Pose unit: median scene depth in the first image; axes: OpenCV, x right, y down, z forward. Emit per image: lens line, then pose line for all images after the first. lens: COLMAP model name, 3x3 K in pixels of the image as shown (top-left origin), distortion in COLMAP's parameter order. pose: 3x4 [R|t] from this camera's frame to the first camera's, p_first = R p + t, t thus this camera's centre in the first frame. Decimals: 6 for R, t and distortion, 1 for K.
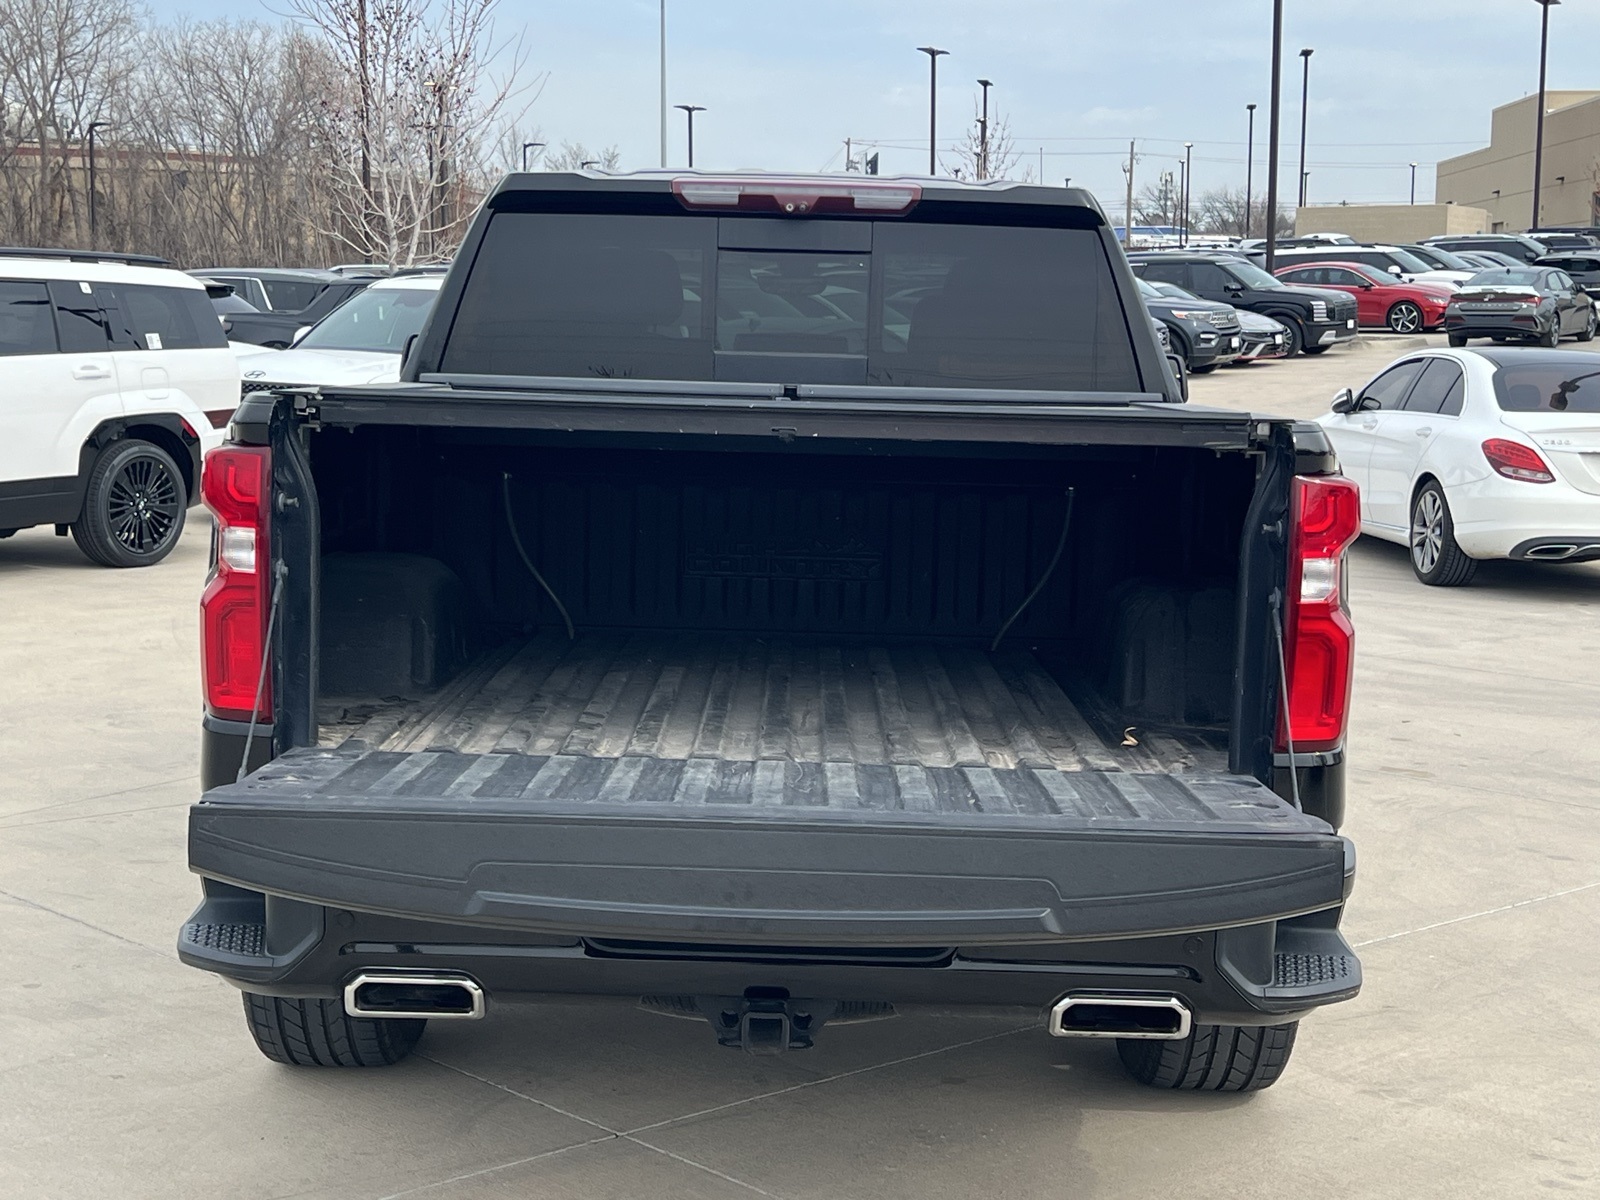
lens RADIAL K [[2435.9, 0, 780.6], [0, 2435.9, 604.2], [0, 0, 1]] dist [0.207004, -0.681328]
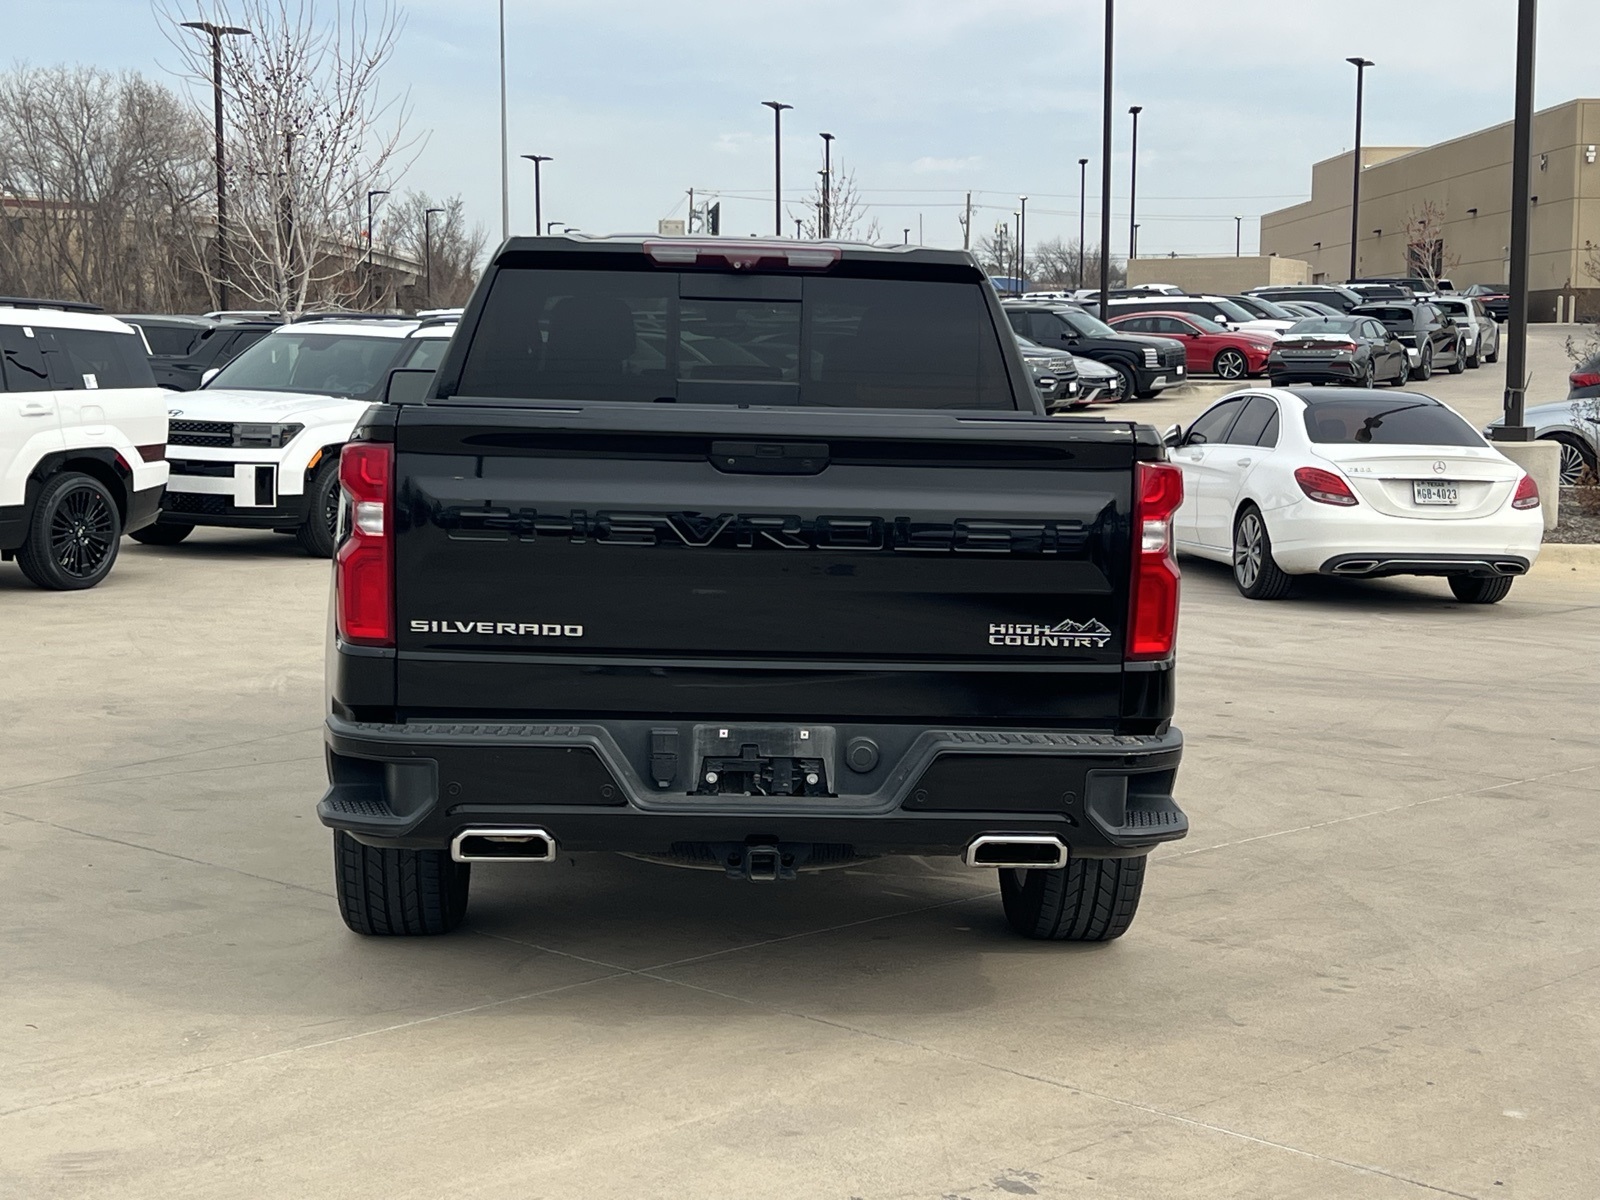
lens RADIAL K [[2422.3, 0, 804.9], [0, 2422.3, 609.0], [0, 0, 1]] dist [0.242057, -0.864195]
pose [[0.997257, -0.008648, 0.073510, -0.021900], [0.009881, 0.999816, -0.016420, 0.014138], [-0.073355, 0.017102, 0.997159, -0.098226]]
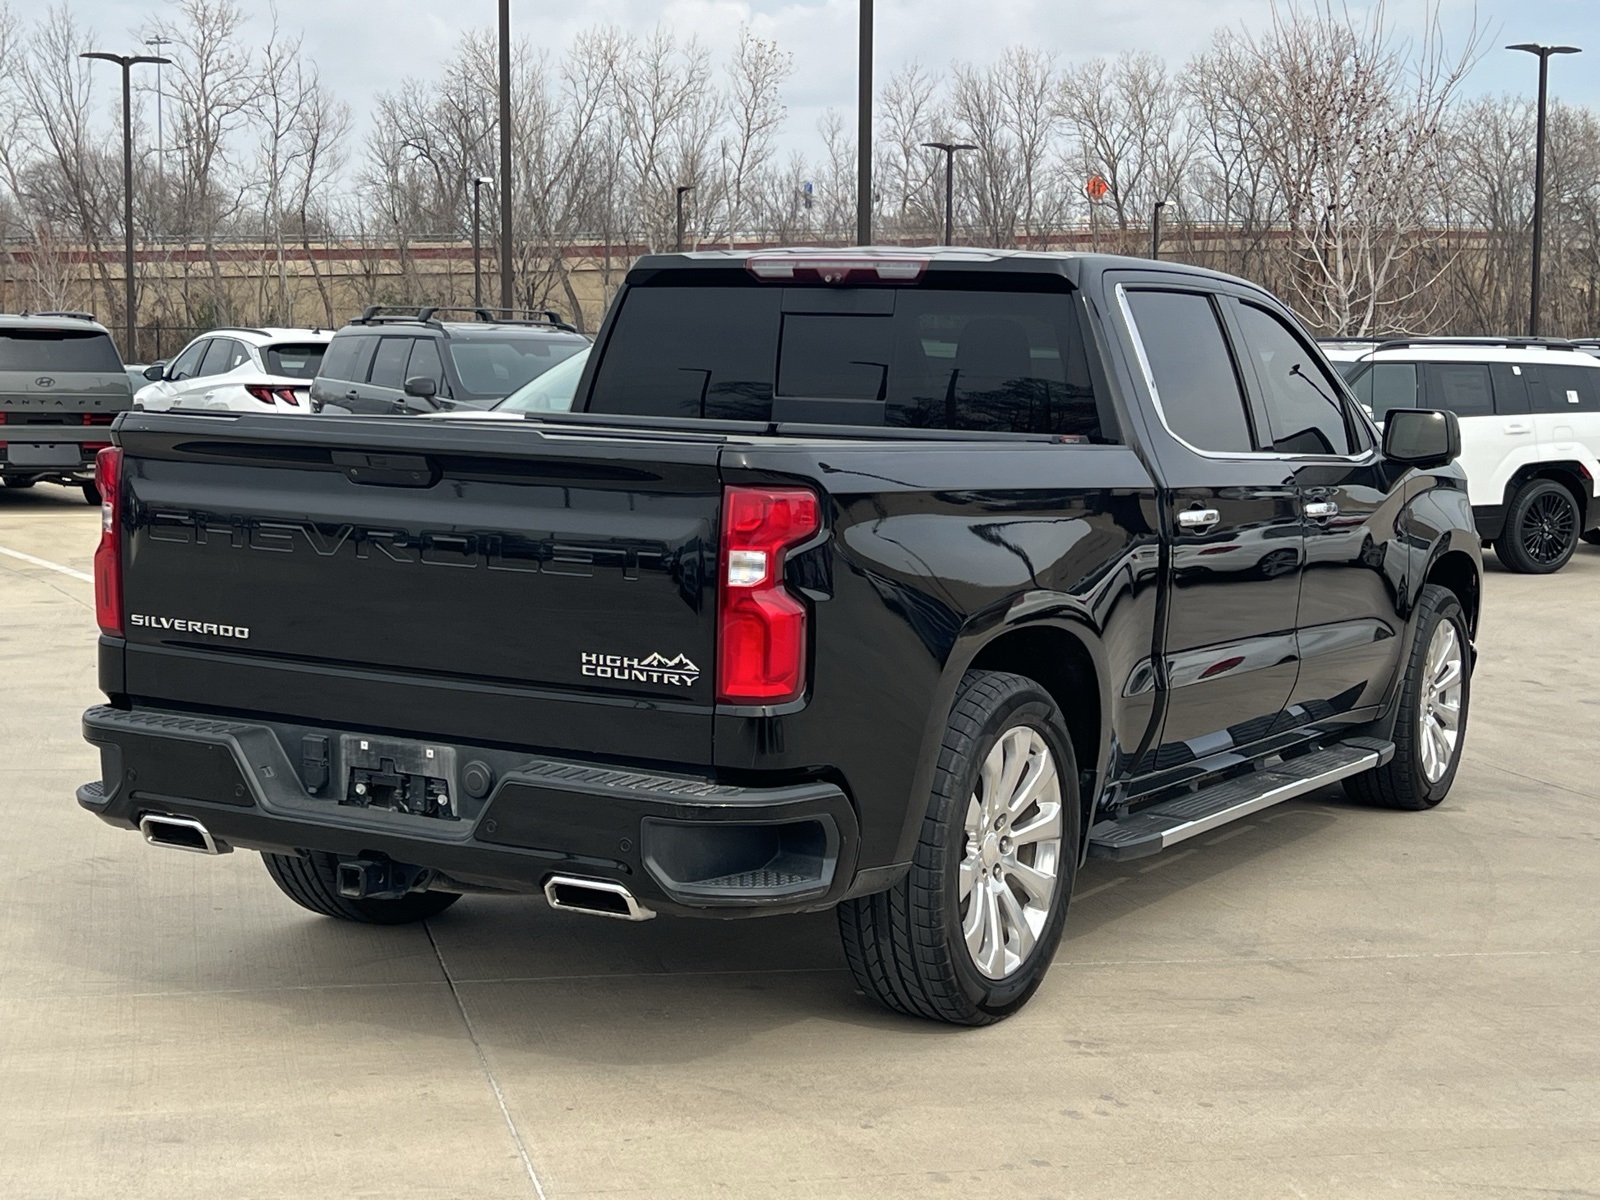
lens RADIAL K [[2422.3, 0, 804.9], [0, 2422.3, 609.0], [0, 0, 1]] dist [0.242057, -0.864195]
pose [[0.877951, 0.048097, -0.476328, 0.228350], [-0.061566, 0.998022, -0.012702, 0.006797], [0.474775, 0.040478, 0.879176, -0.022659]]
